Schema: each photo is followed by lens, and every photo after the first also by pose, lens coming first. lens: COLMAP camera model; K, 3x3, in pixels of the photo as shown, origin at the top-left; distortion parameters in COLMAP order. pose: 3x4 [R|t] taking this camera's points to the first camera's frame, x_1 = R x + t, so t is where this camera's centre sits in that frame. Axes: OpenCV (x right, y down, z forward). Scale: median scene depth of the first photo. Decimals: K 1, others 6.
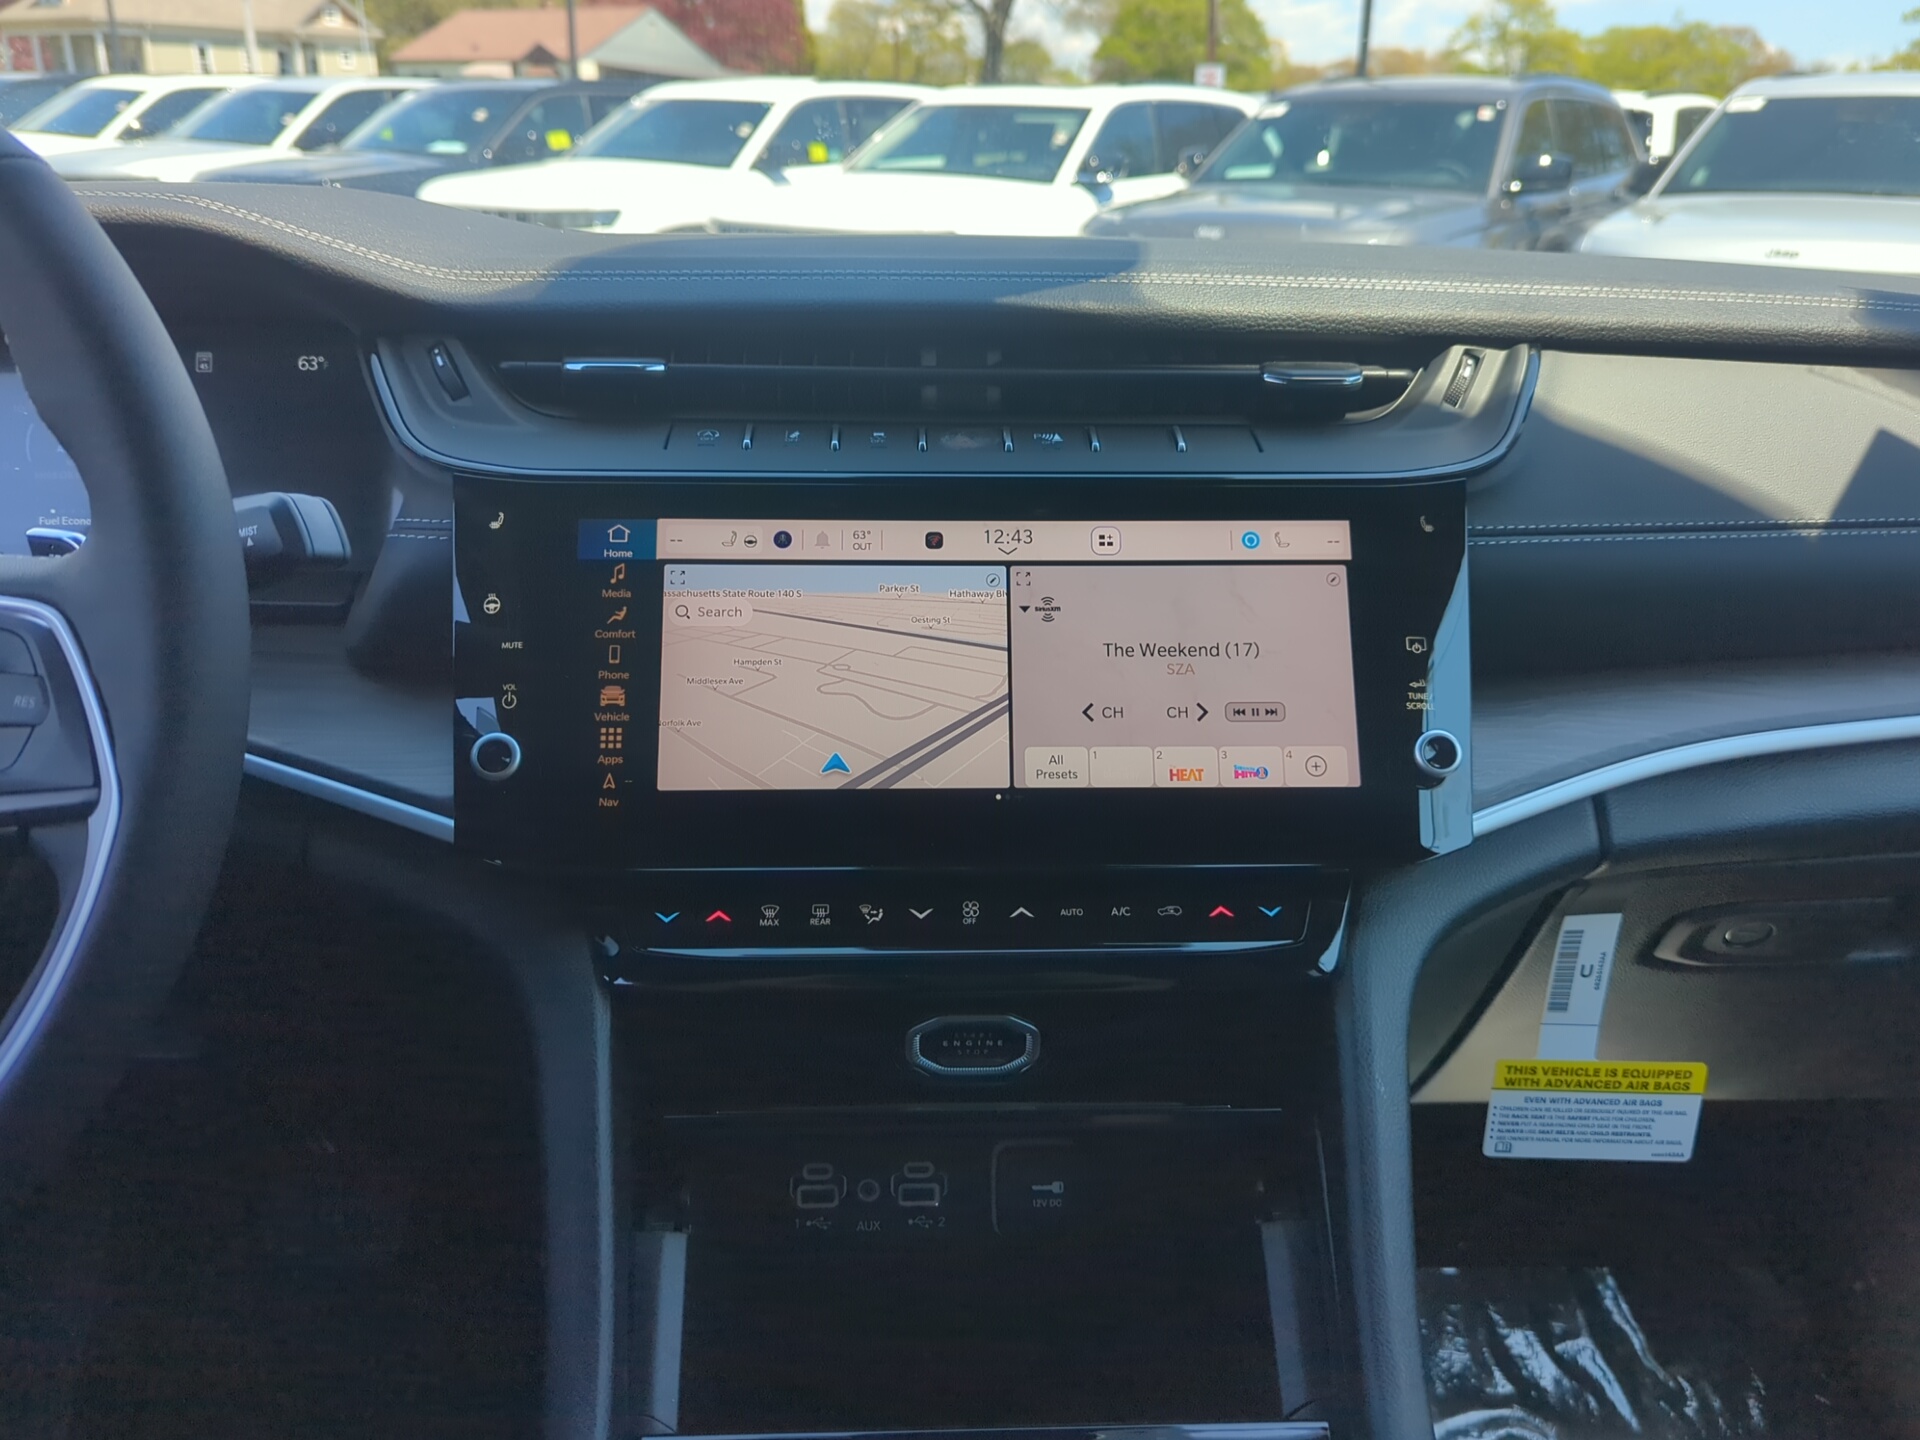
lens RADIAL K [[1559.9, 0, 980.9], [0, 1559.9, 690.7], [0, 0, 1]] dist [0.057545, -0.065179]
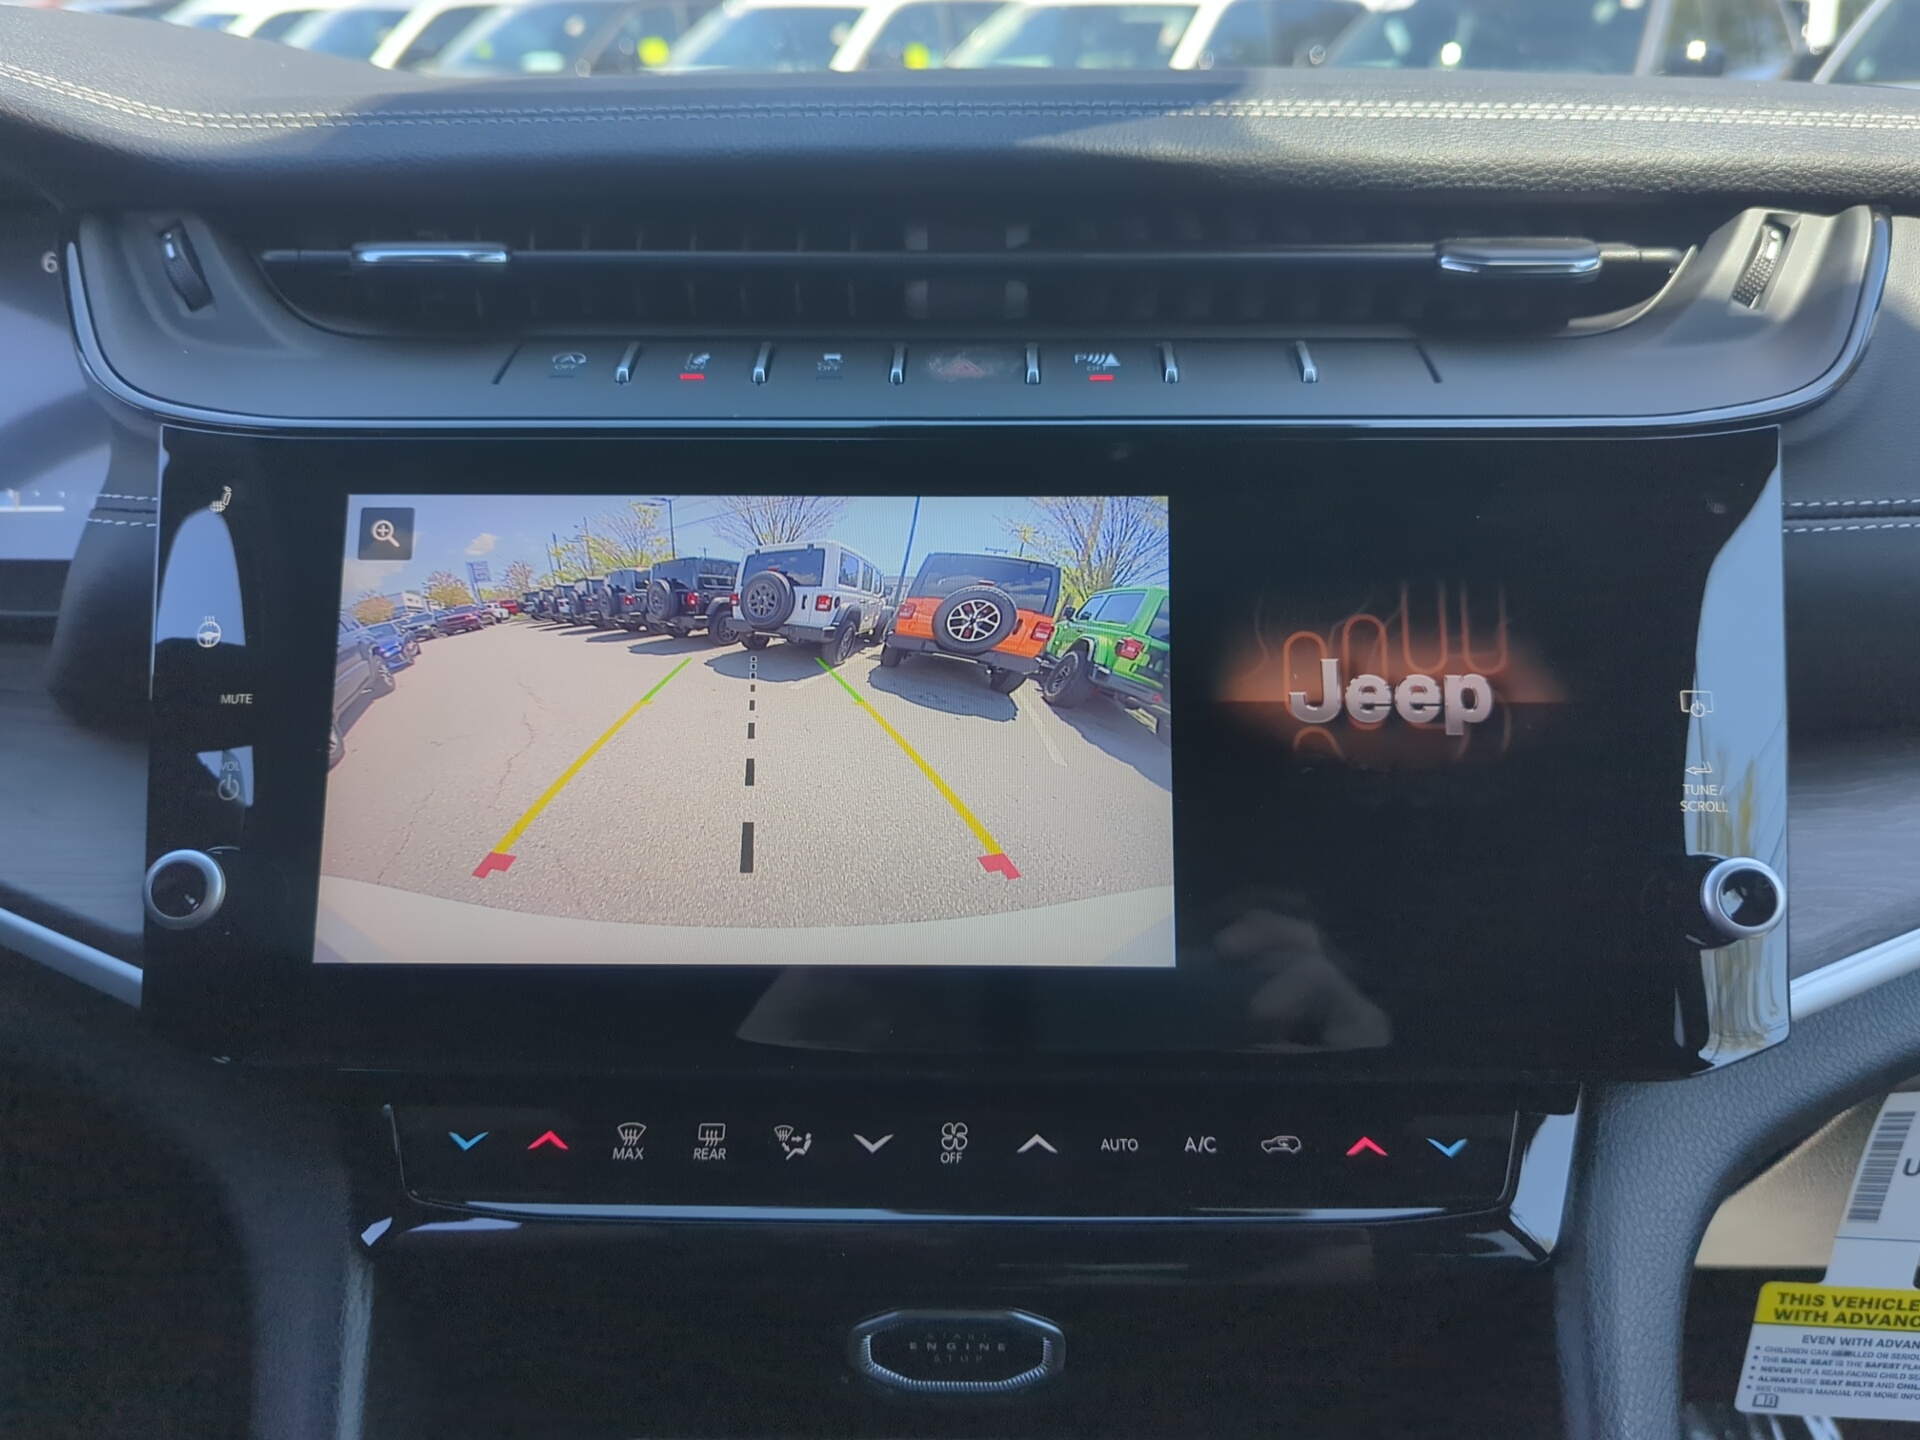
lens RADIAL K [[1559.9, 0, 978.9], [0, 1559.9, 695.1], [0, 0, 1]] dist [0.057545, -0.065179]
pose [[0.997706, 0.007580, -0.067267, 0.038423], [-0.004039, 0.998606, 0.052624, -0.058512], [0.067572, -0.052232, 0.996346, 0.347737]]
